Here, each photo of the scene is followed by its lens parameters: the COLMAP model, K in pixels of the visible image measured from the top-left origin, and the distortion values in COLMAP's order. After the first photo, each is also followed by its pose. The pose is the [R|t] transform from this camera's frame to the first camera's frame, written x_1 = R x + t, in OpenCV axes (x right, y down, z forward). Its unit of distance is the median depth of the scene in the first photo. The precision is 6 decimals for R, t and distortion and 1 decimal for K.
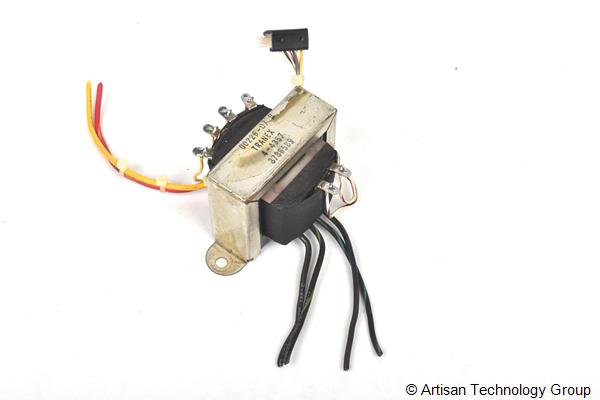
lens RADIAL K [[1010.5, 0, 299.4], [0, 1010.5, 200.1], [0, 0, 1]] dist [-0.020538, 0.000000]
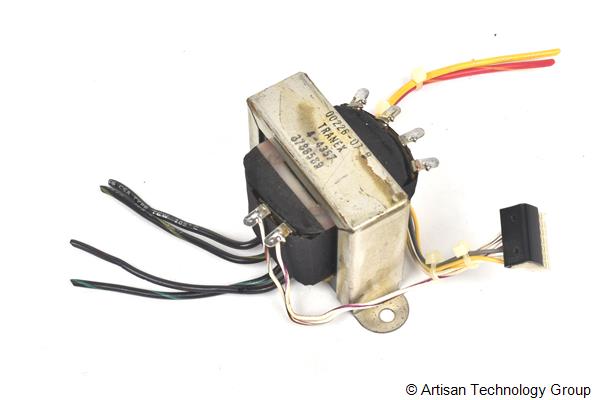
lens RADIAL K [[1284.7, 0, 300.0], [0, 1284.7, 200.3], [0, 0, 1]] dist [-0.003229, 0.000000]
pose [[-0.321013, 0.778506, -0.539332, 0.516795], [-0.797651, 0.084772, 0.597132, -0.599535], [0.510591, 0.621886, 0.593763, 0.445262]]
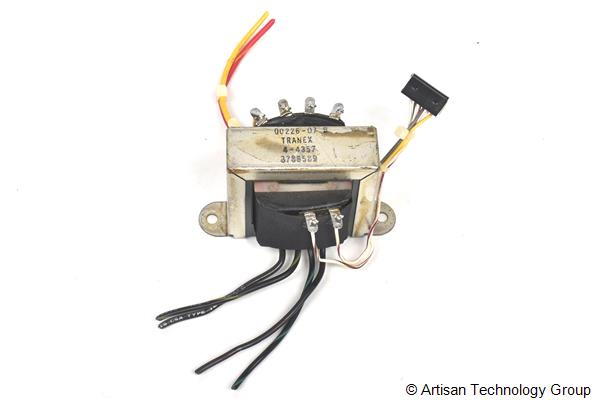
lens RADIAL K [[1010.5, 0, 299.6], [0, 1010.5, 199.9], [0, 0, 1]] dist [-0.020538, 0.000000]
pose [[0.651512, 0.633325, -0.417650, 0.398474], [-0.656223, 0.746706, 0.108632, -0.121696], [0.380661, 0.203297, 0.902091, 0.143935]]
